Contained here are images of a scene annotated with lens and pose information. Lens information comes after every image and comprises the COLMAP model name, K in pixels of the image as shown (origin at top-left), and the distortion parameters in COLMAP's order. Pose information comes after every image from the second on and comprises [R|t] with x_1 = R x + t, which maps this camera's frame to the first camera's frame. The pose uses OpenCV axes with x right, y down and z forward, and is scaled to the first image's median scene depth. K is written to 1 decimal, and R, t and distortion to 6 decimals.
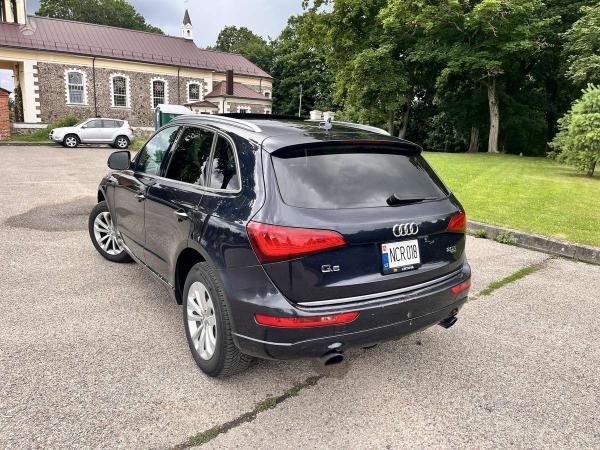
lens RADIAL K [[472.6, 0, 297.1], [0, 472.6, 226.9], [0, 0, 1]] dist [0.058278, -0.092152]
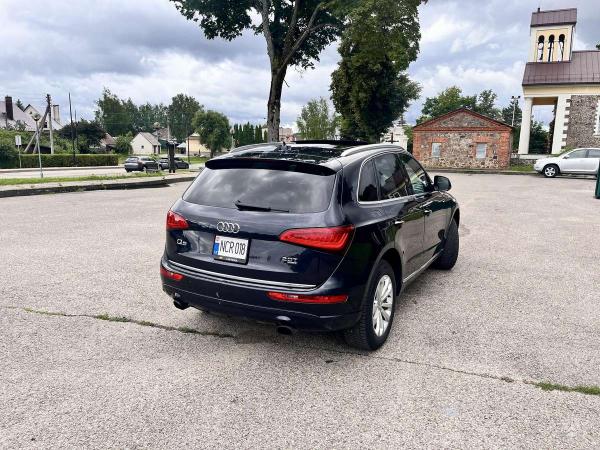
lens RADIAL K [[472.6, 0, 299.6], [0, 472.6, 226.7], [0, 0, 1]] dist [0.058278, -0.092152]
pose [[0.431163, 0.125147, -0.893553, 0.210841], [-0.184897, 0.981572, 0.048256, -0.013590], [0.883126, 0.144409, 0.446357, 0.089251]]
